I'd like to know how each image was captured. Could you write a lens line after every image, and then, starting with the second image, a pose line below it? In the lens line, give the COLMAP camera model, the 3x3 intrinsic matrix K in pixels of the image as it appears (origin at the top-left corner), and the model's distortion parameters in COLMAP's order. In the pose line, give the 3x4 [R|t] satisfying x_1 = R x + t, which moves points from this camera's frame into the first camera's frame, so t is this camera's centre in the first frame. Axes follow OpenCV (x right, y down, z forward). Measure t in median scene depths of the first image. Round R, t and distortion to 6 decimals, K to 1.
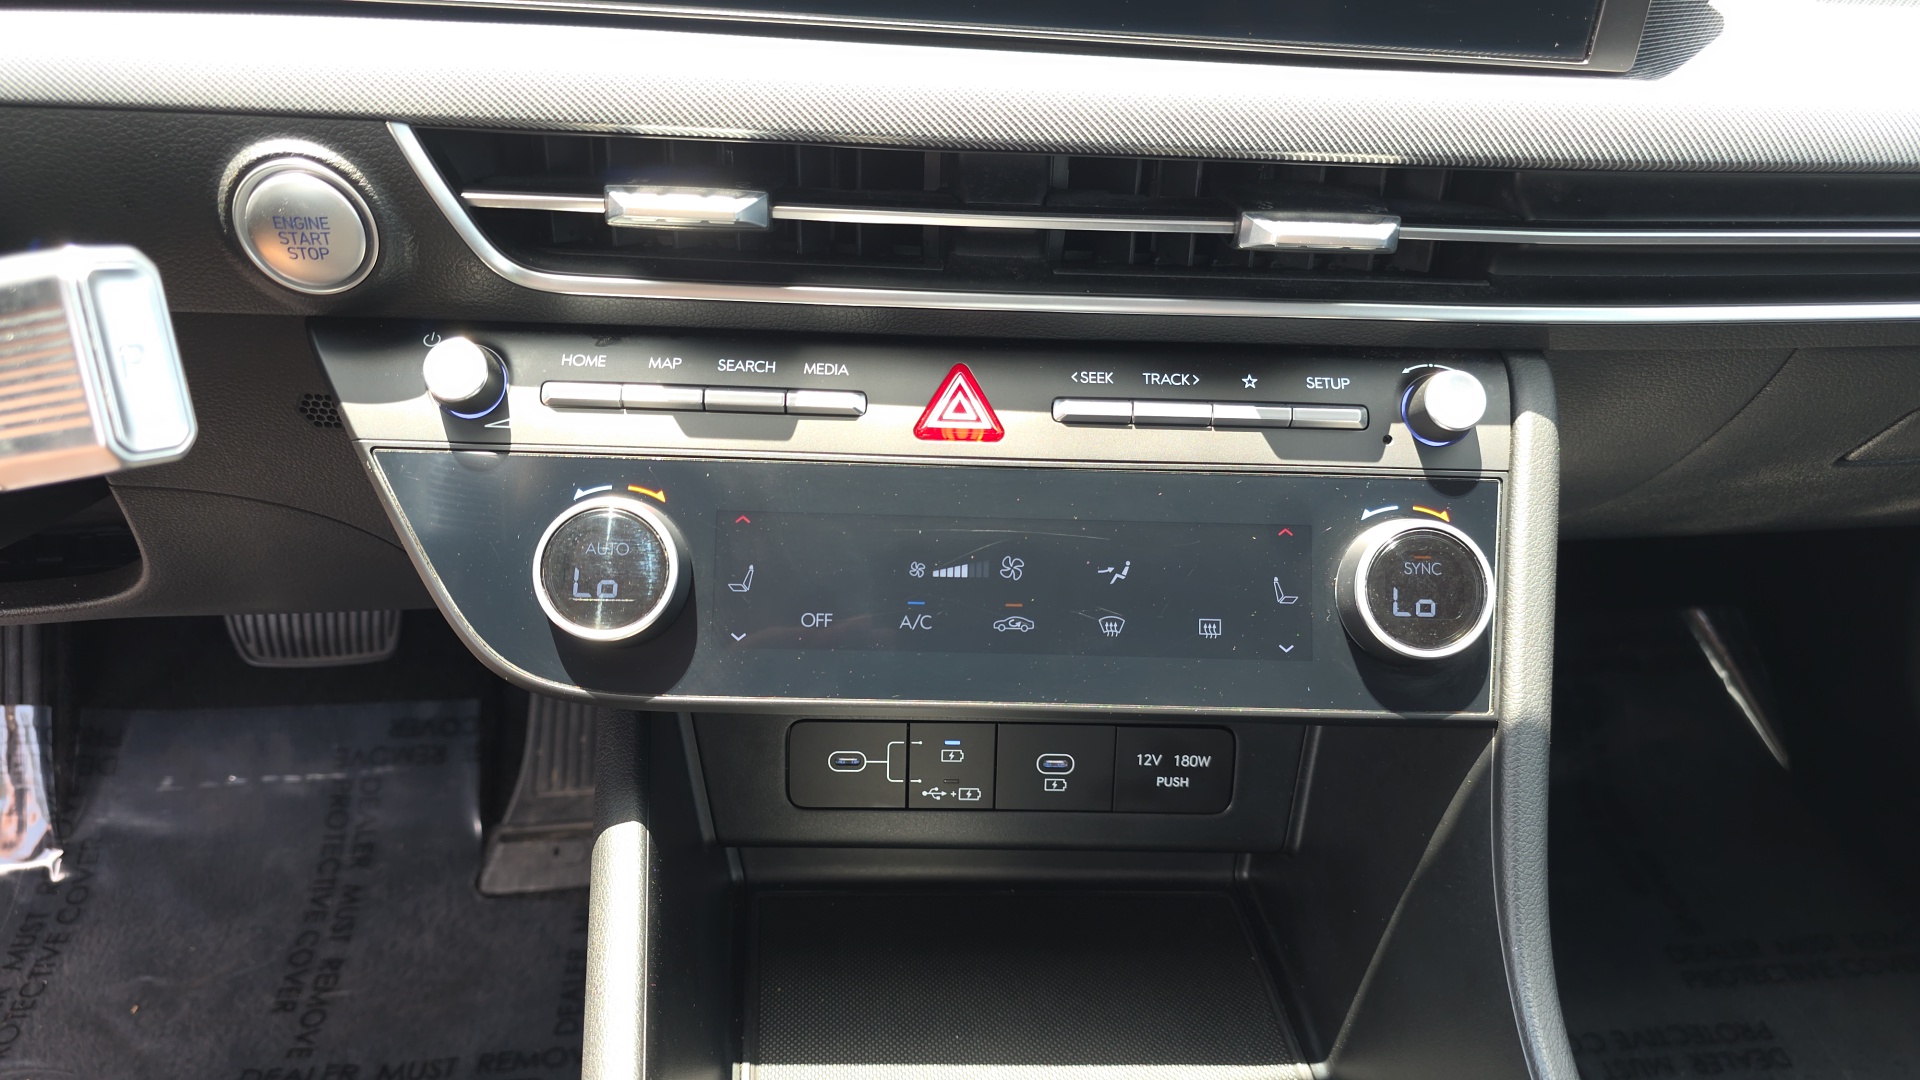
lens RADIAL K [[1308.0, 0, 954.3], [0, 1308.0, 548.7], [0, 0, 1]] dist [0.053539, -0.058512]
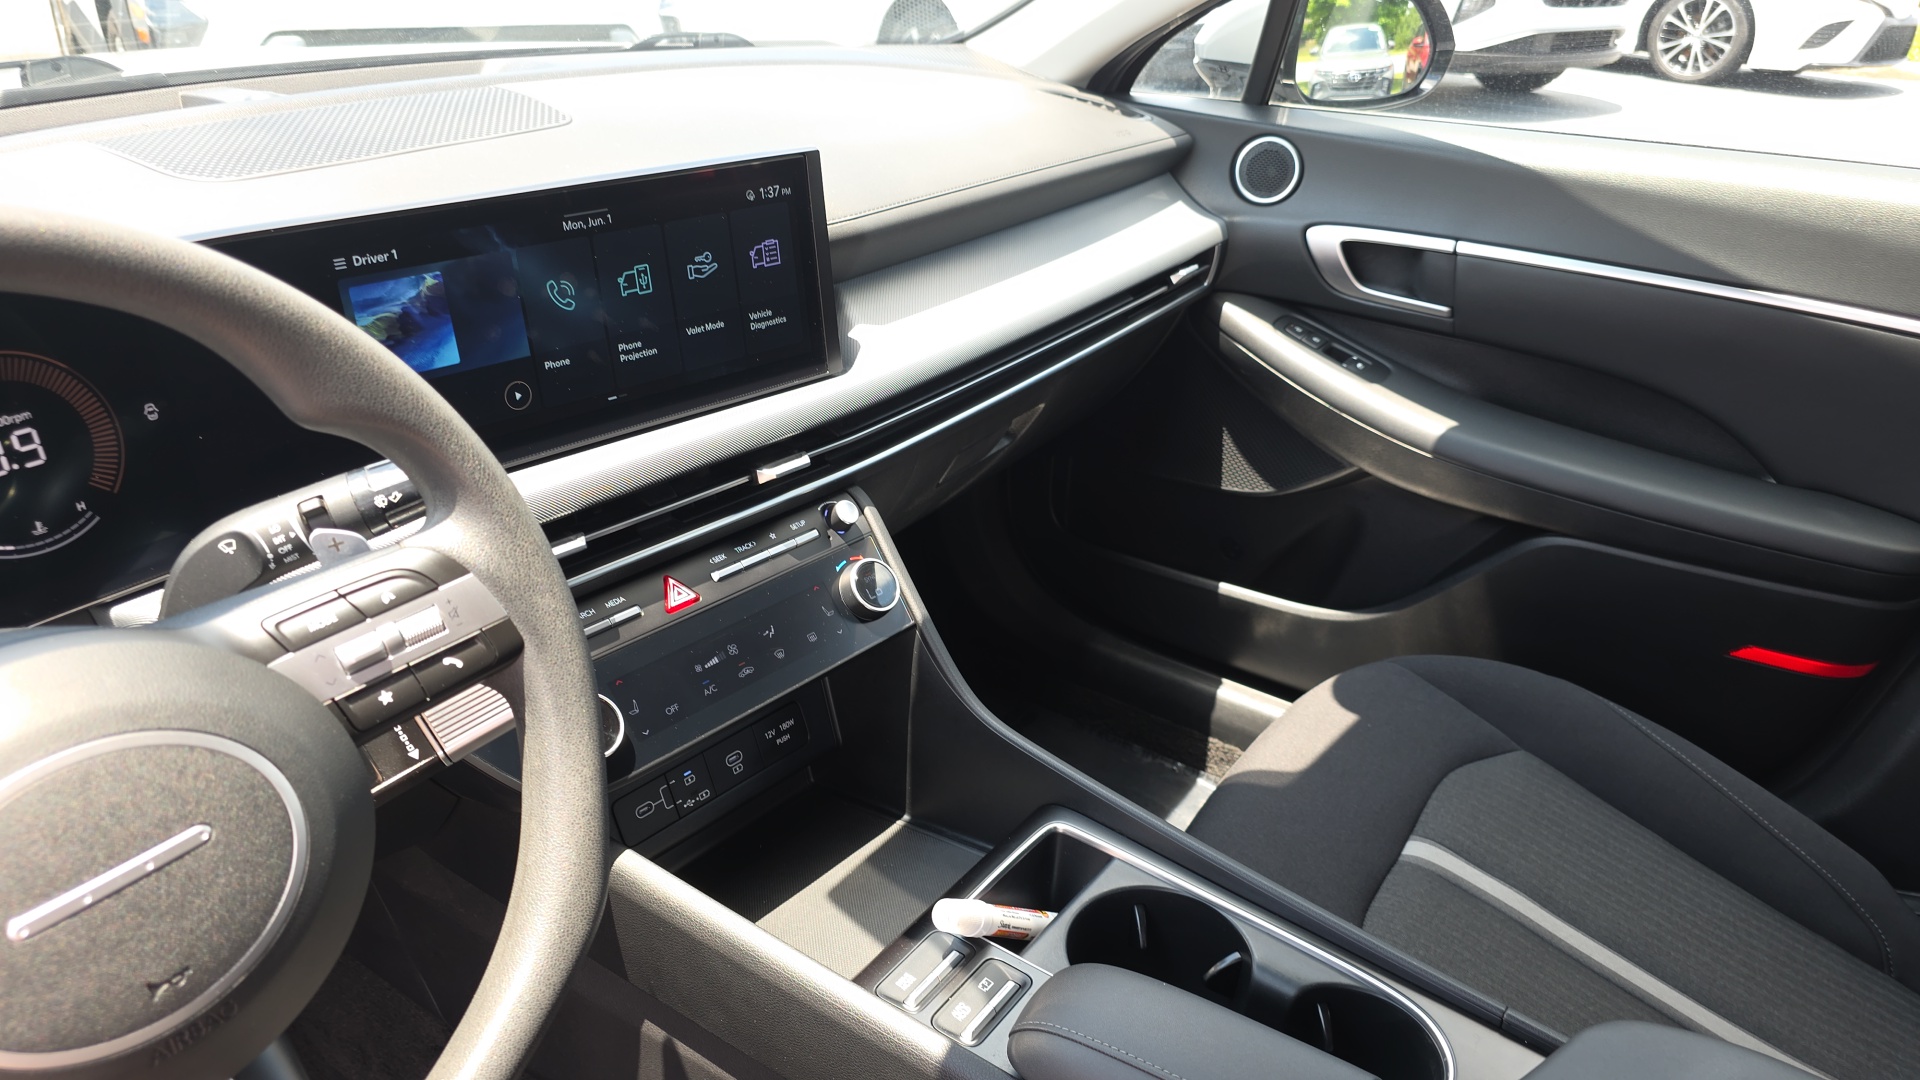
lens RADIAL K [[1308.0, 0, 967.1], [0, 1308.0, 555.0], [0, 0, 1]] dist [0.053539, -0.058512]
pose [[0.660371, -0.364579, 0.656500, -1.061757], [0.439698, 0.896428, 0.055530, -0.074860], [-0.608750, 0.251991, 0.752279, -0.911190]]
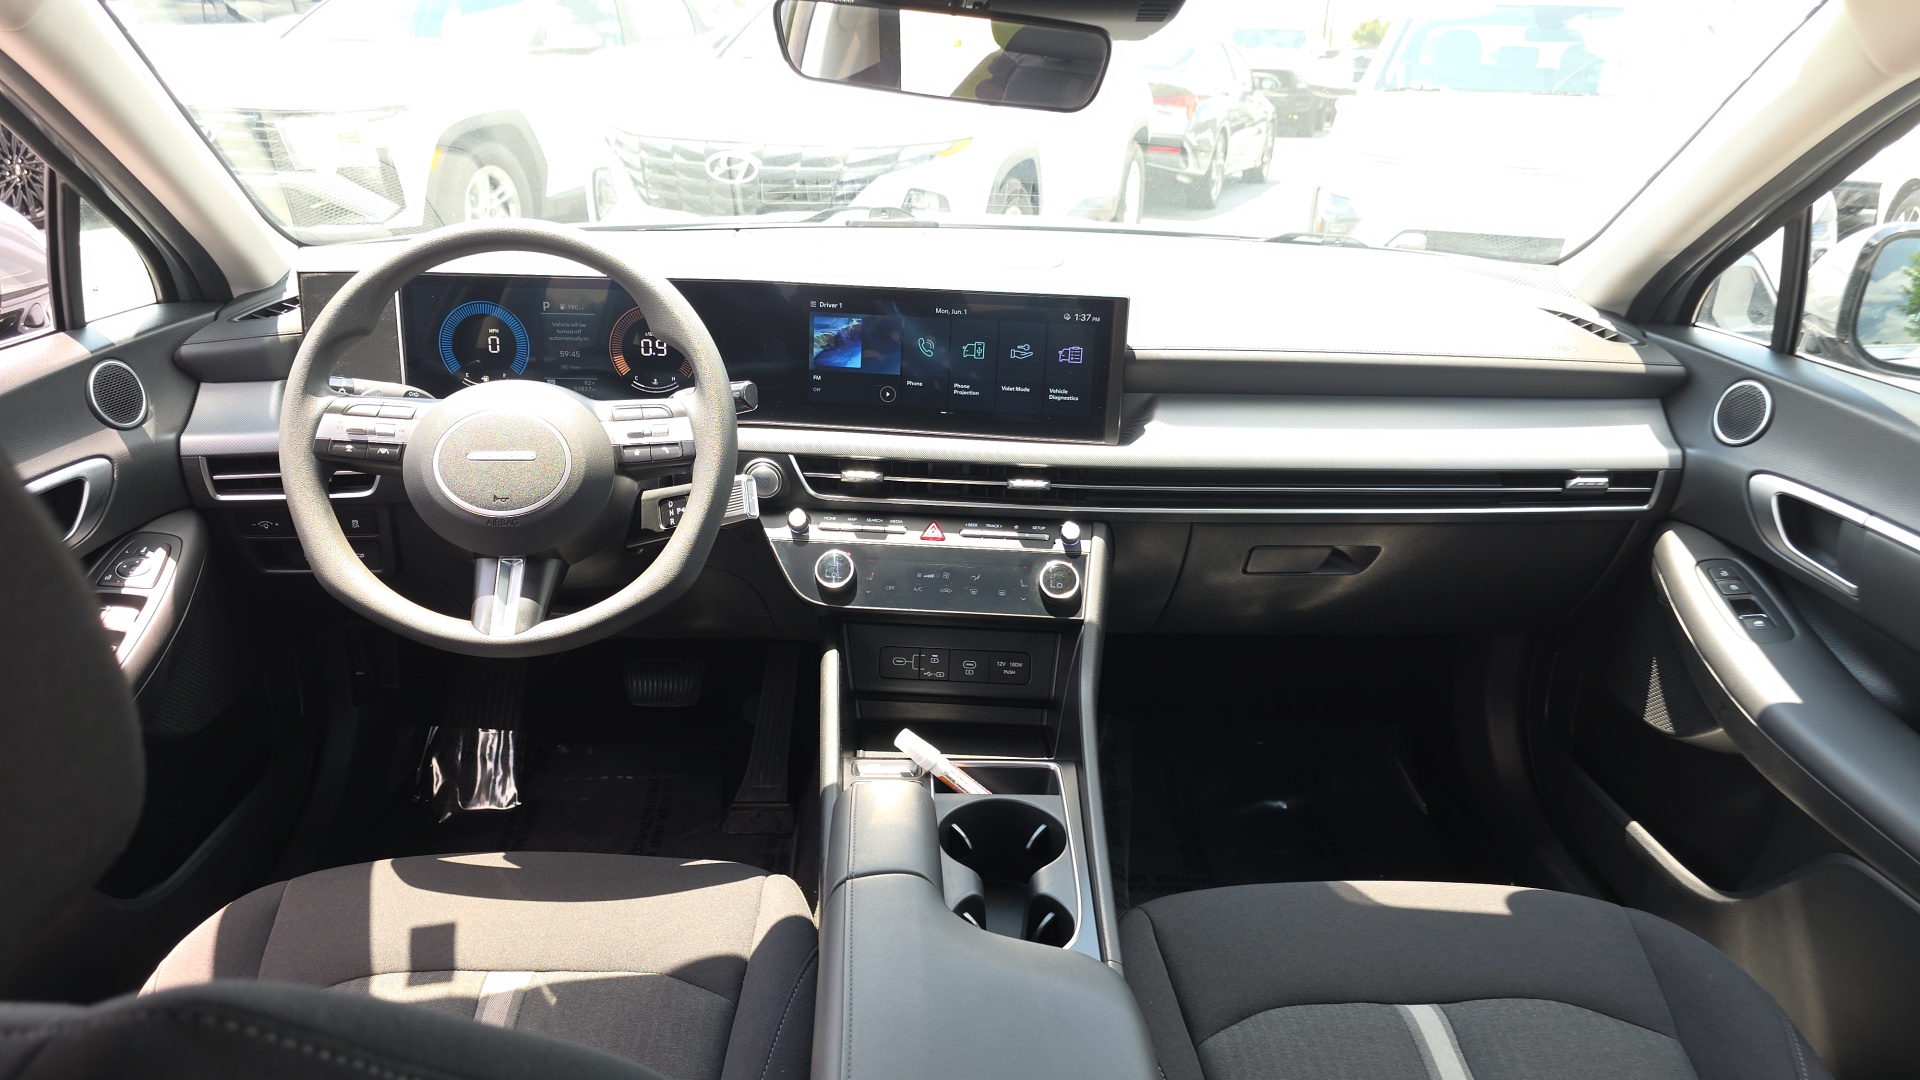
lens RADIAL K [[1308.0, 0, 961.3], [0, 1308.0, 535.8], [0, 0, 1]] dist [0.053539, -0.058512]
pose [[0.997261, 0.011736, -0.073021, 0.335779], [-0.031761, 0.959607, -0.279544, 0.882813], [0.066790, 0.281097, 0.957352, -2.363842]]
